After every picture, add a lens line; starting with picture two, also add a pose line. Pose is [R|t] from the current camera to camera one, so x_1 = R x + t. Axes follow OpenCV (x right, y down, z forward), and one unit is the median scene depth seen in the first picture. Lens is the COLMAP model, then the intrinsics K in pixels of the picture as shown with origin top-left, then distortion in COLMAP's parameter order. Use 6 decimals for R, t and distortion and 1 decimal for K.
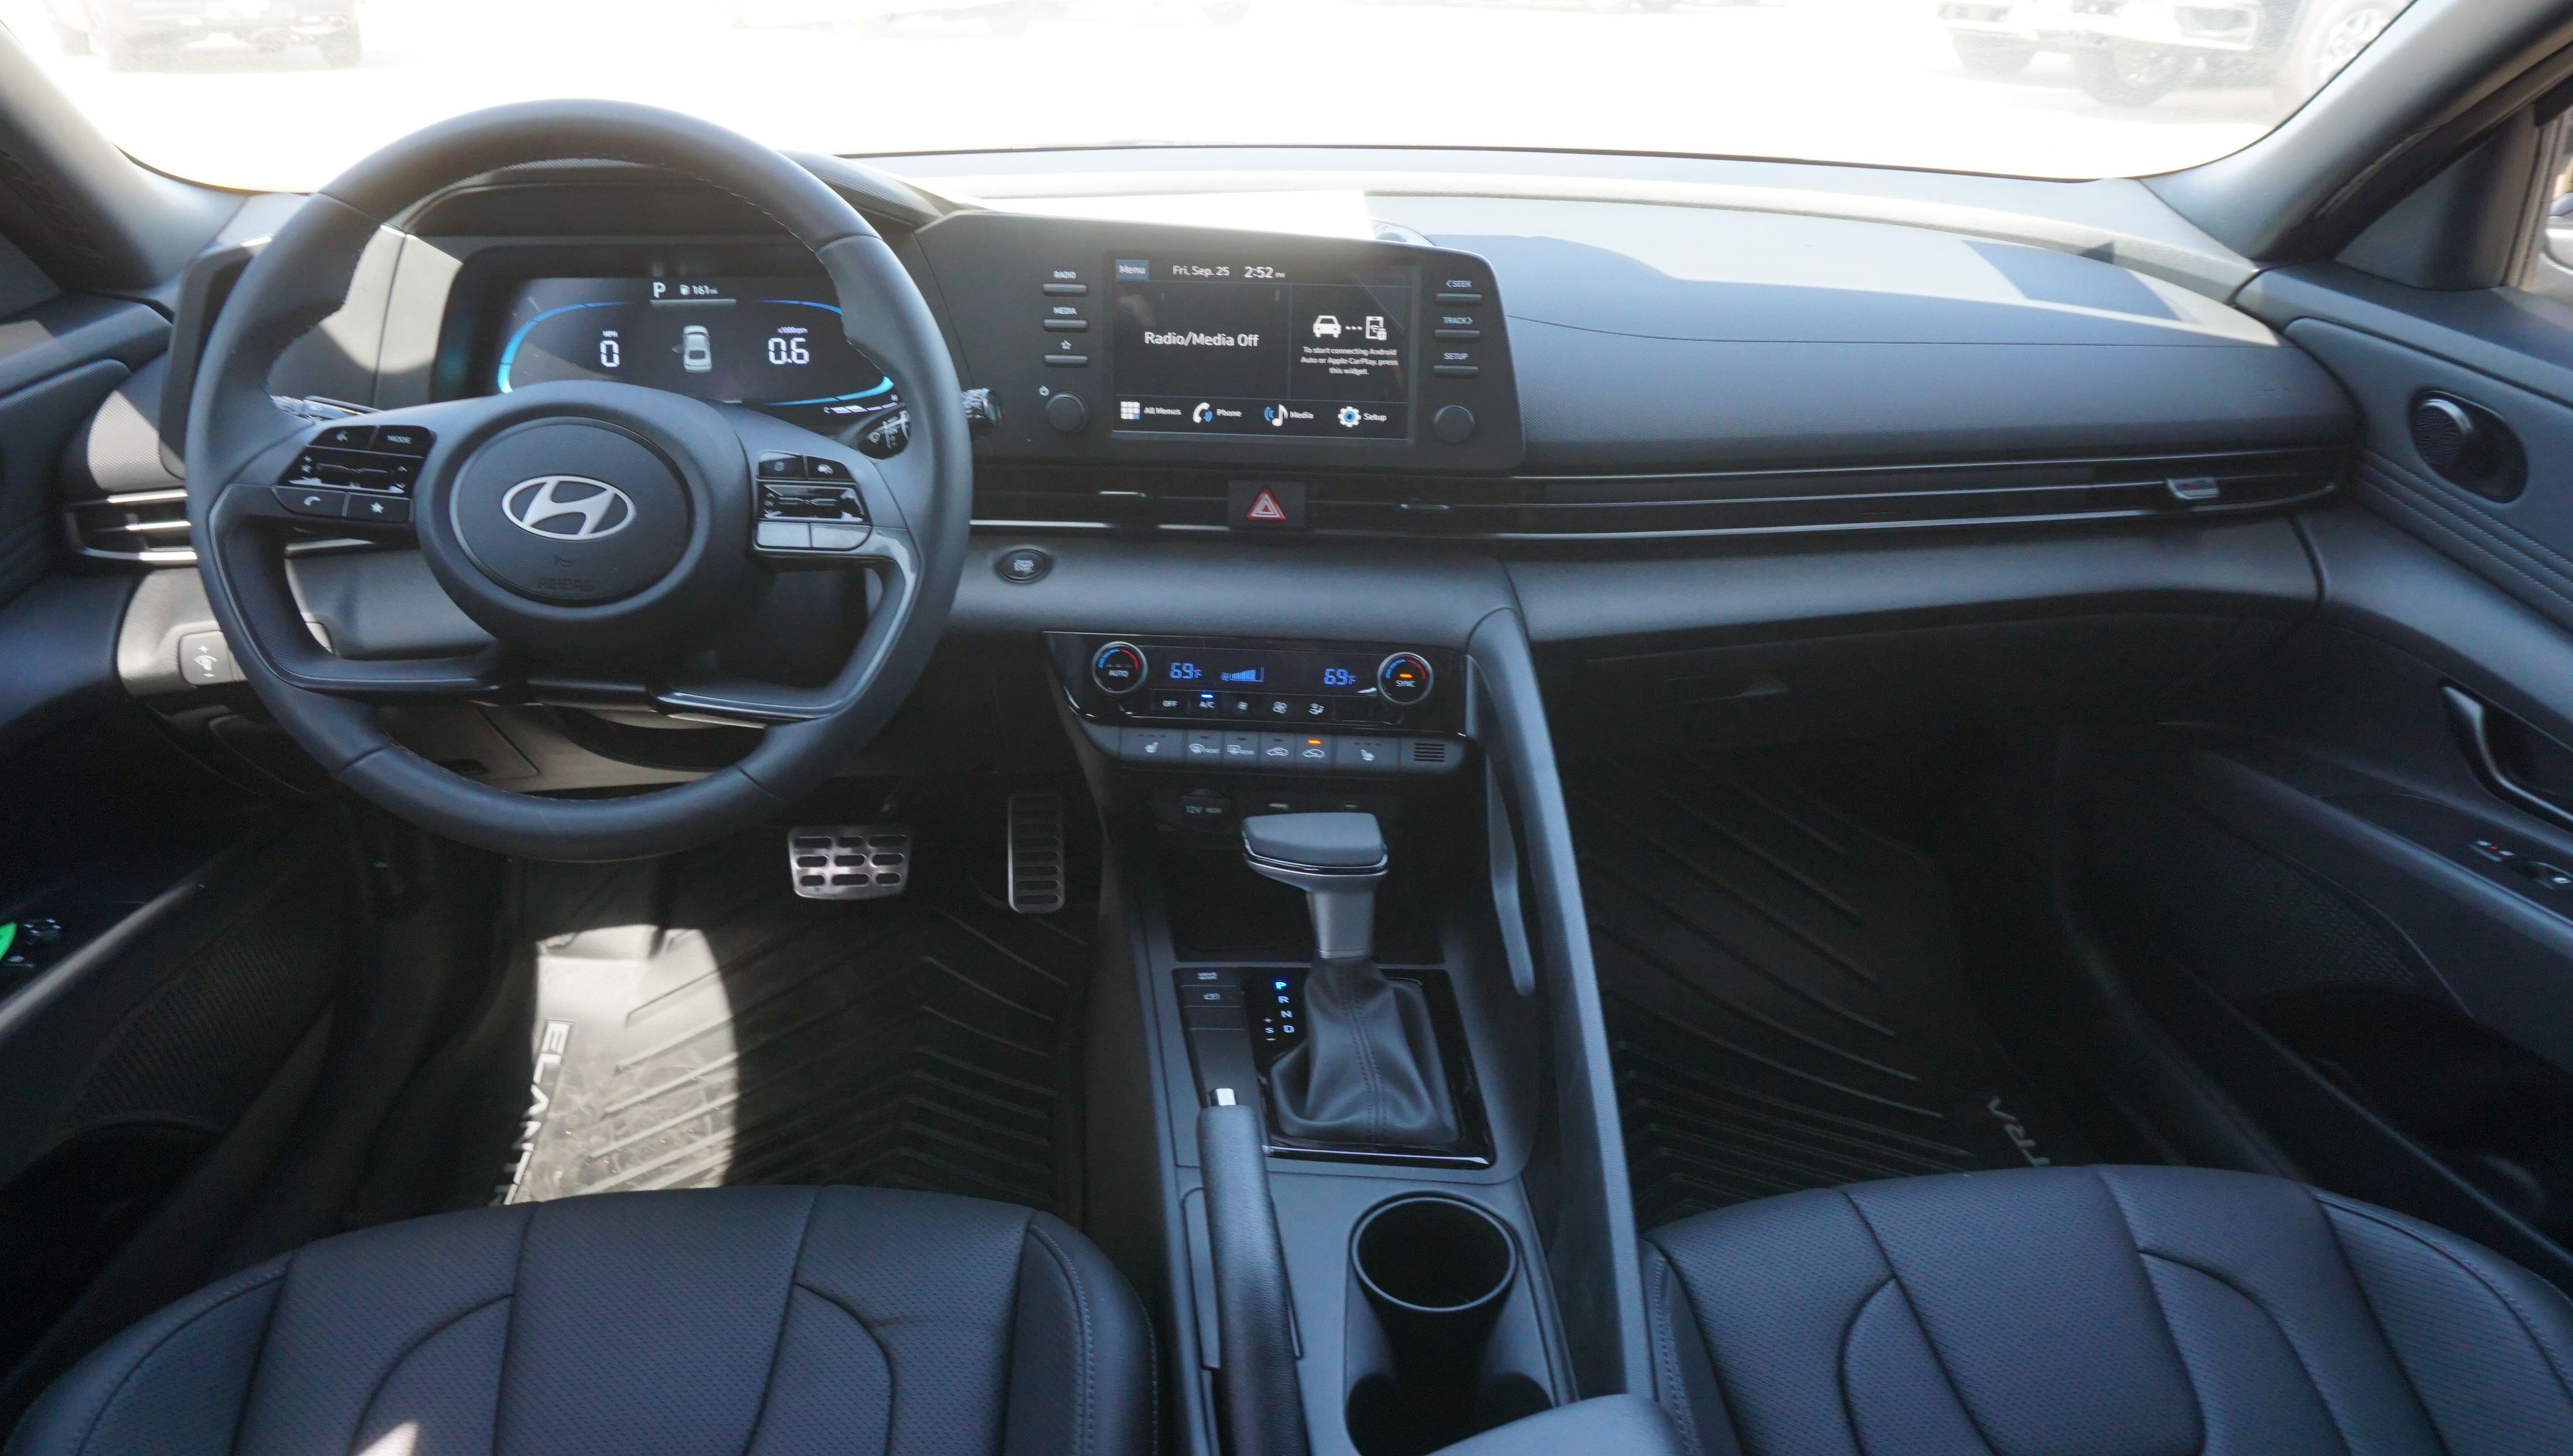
lens RADIAL K [[1734.7, 0, 1268.4], [0, 1734.7, 723.9], [0, 0, 1]] dist [-0.038457, 0.030290]
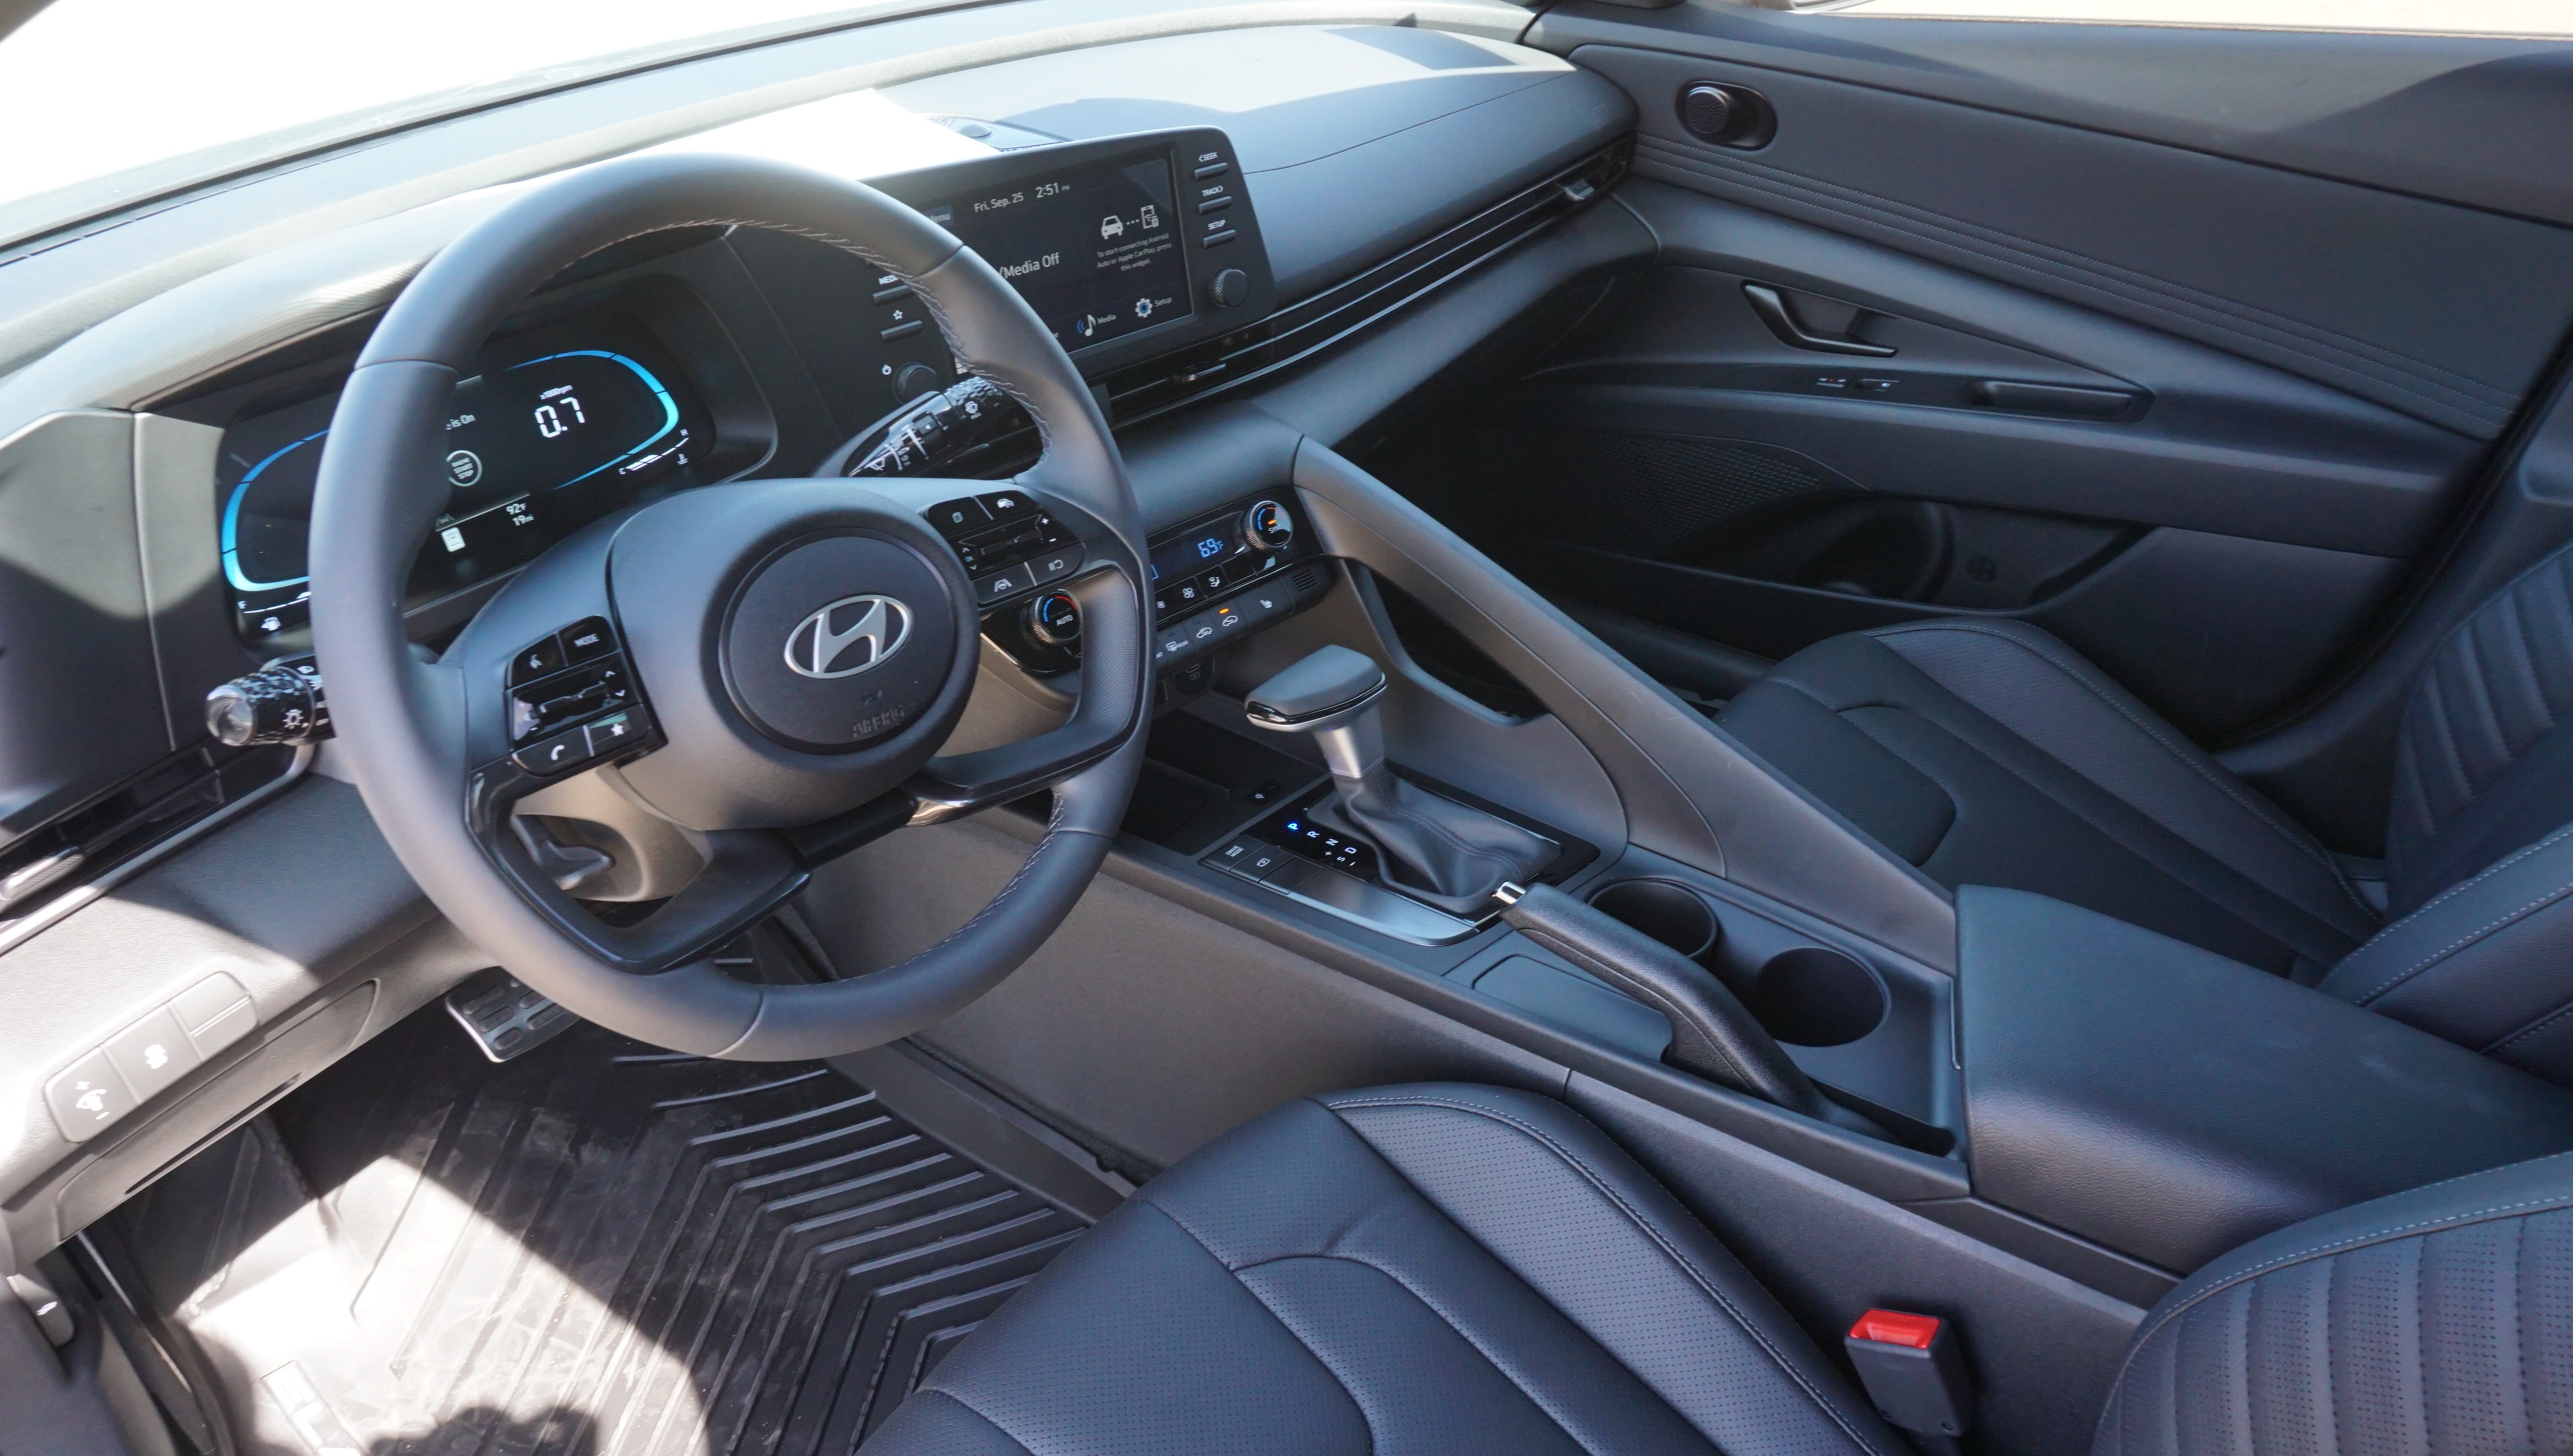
lens RADIAL K [[1734.7, 0, 1270.5], [0, 1734.7, 715.6], [0, 0, 1]] dist [-0.038457, 0.030290]
pose [[0.691164, -0.409006, 0.595825, -0.614995], [0.337548, 0.911690, 0.234272, -0.171257], [-0.639026, 0.039199, 0.768186, 0.166069]]
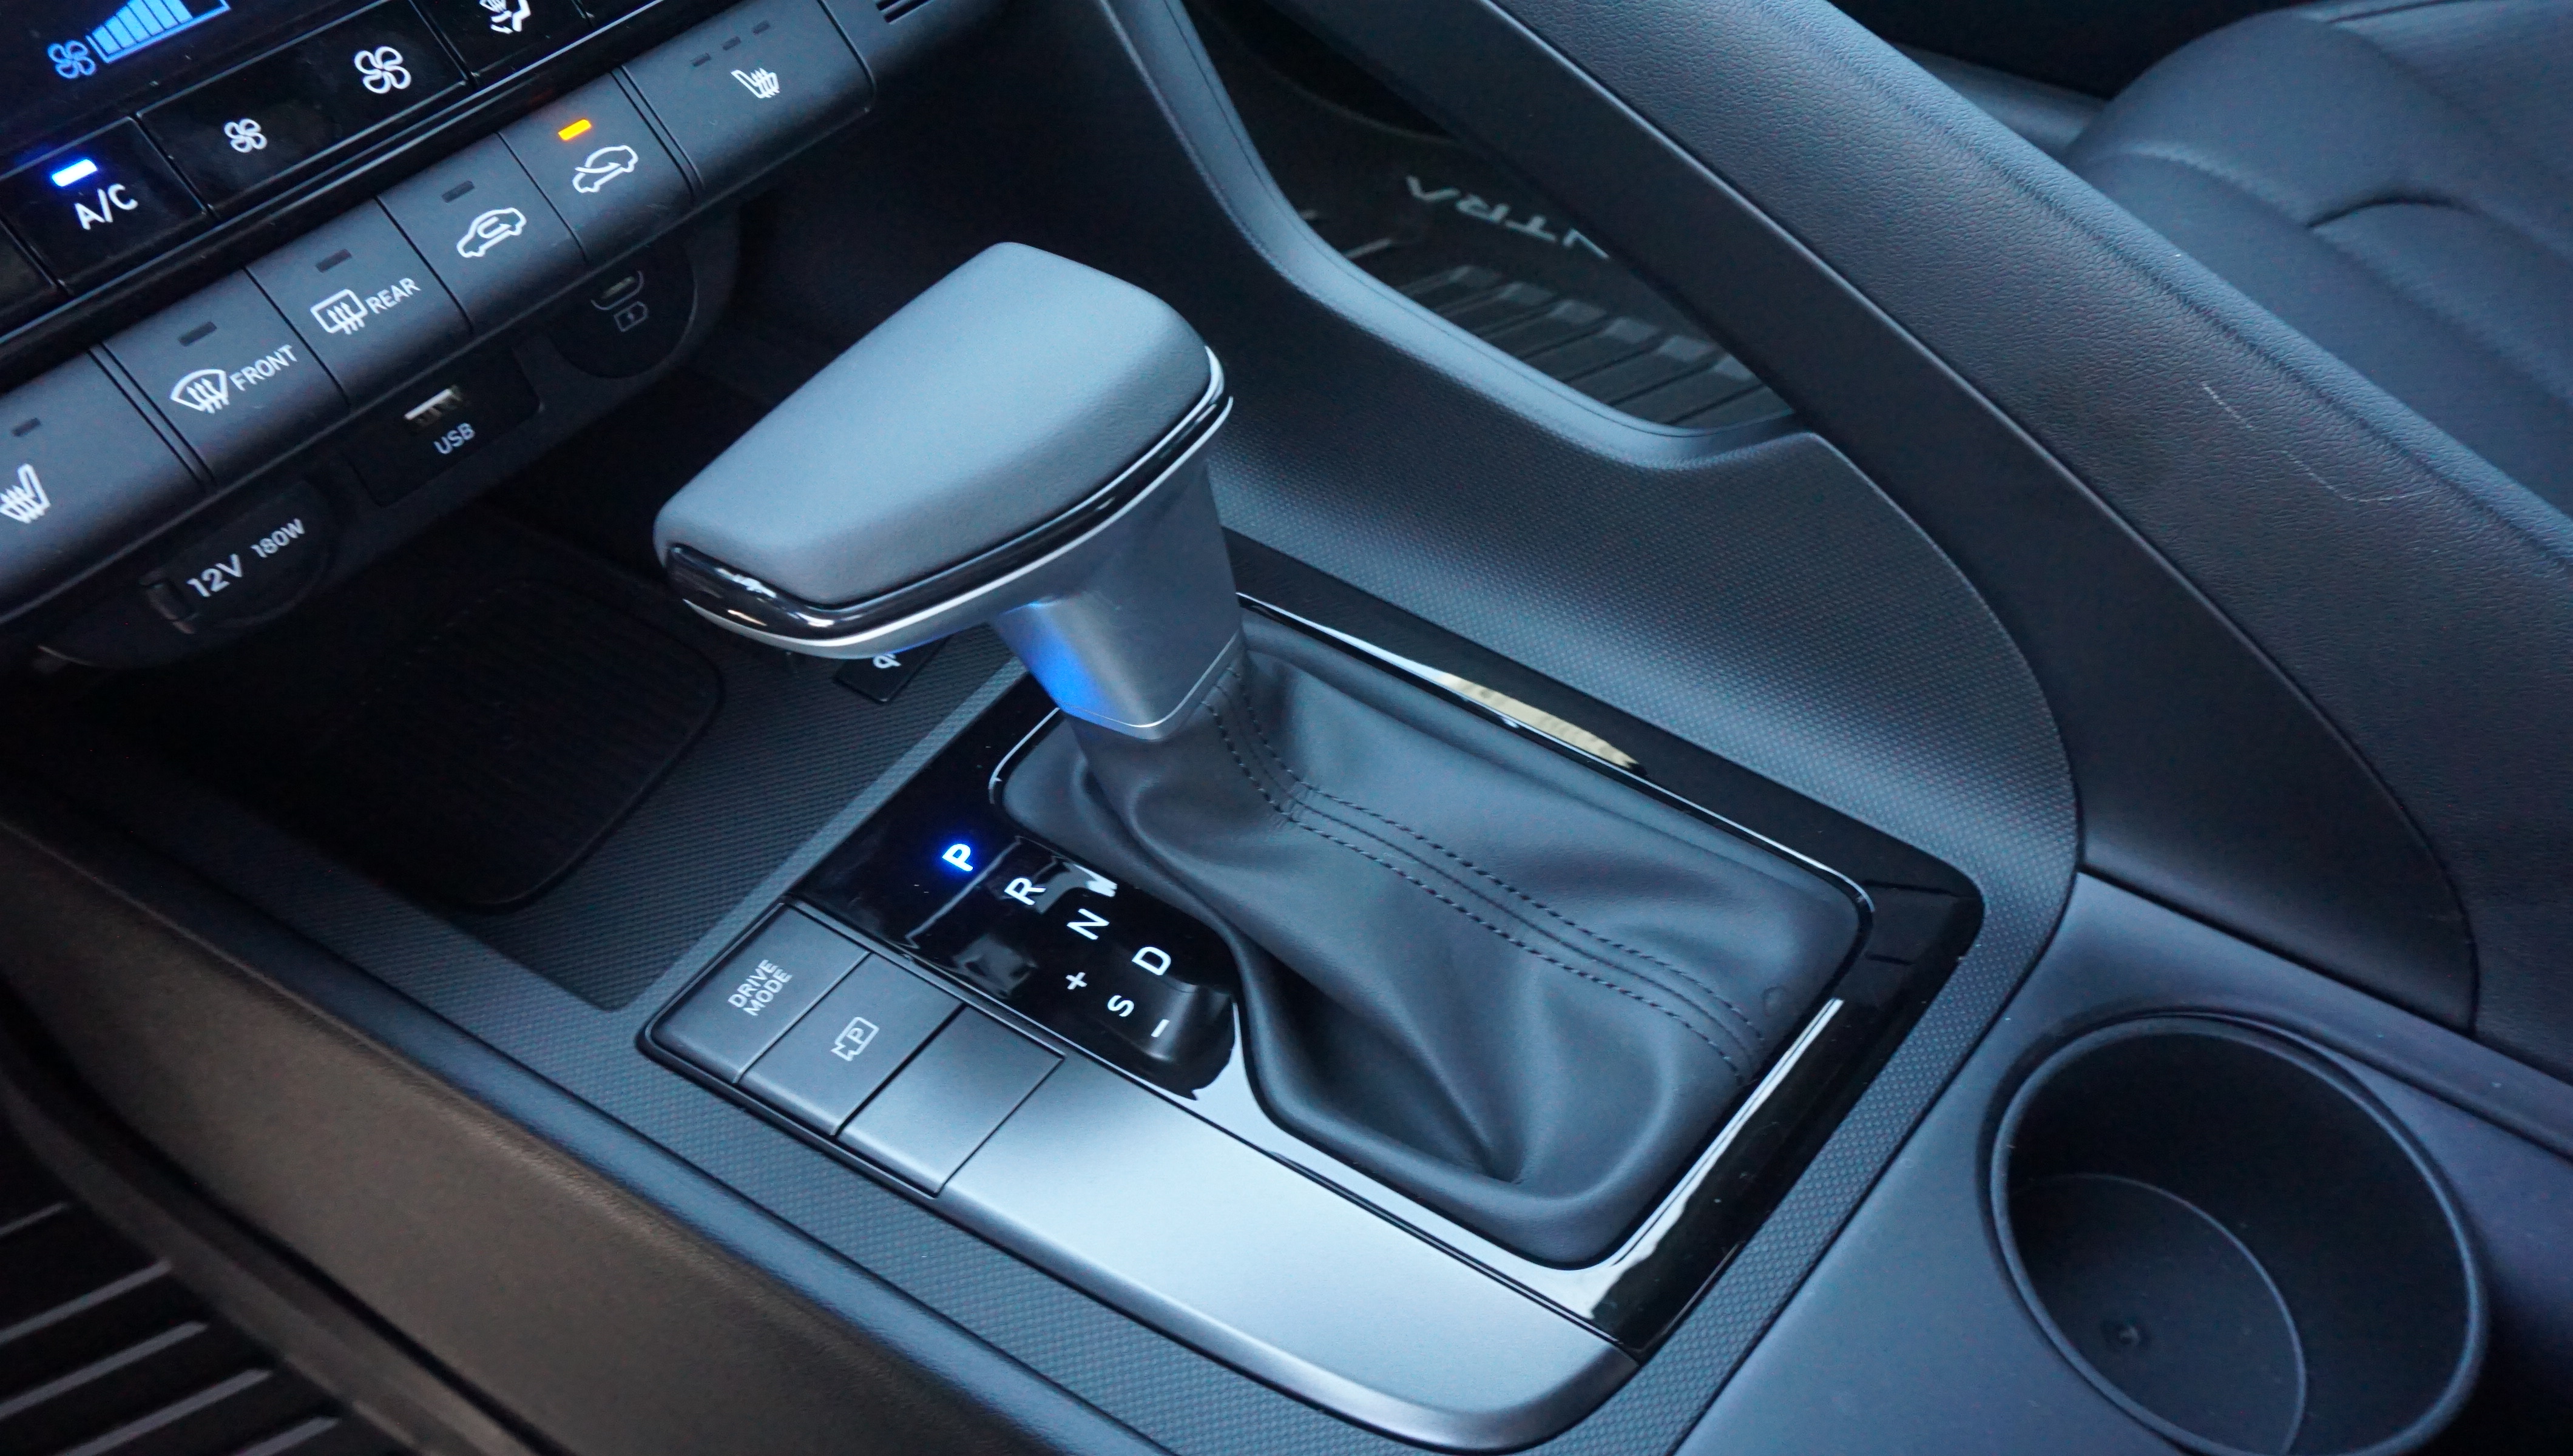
lens RADIAL K [[1734.7, 0, 1303.6], [0, 1734.7, 703.6], [0, 0, 1]] dist [-0.038457, 0.030290]
pose [[0.606345, -0.642949, 0.467935, -0.088272], [0.368336, 0.748598, 0.551298, -0.028889], [-0.704751, -0.161920, 0.690730, 0.719420]]
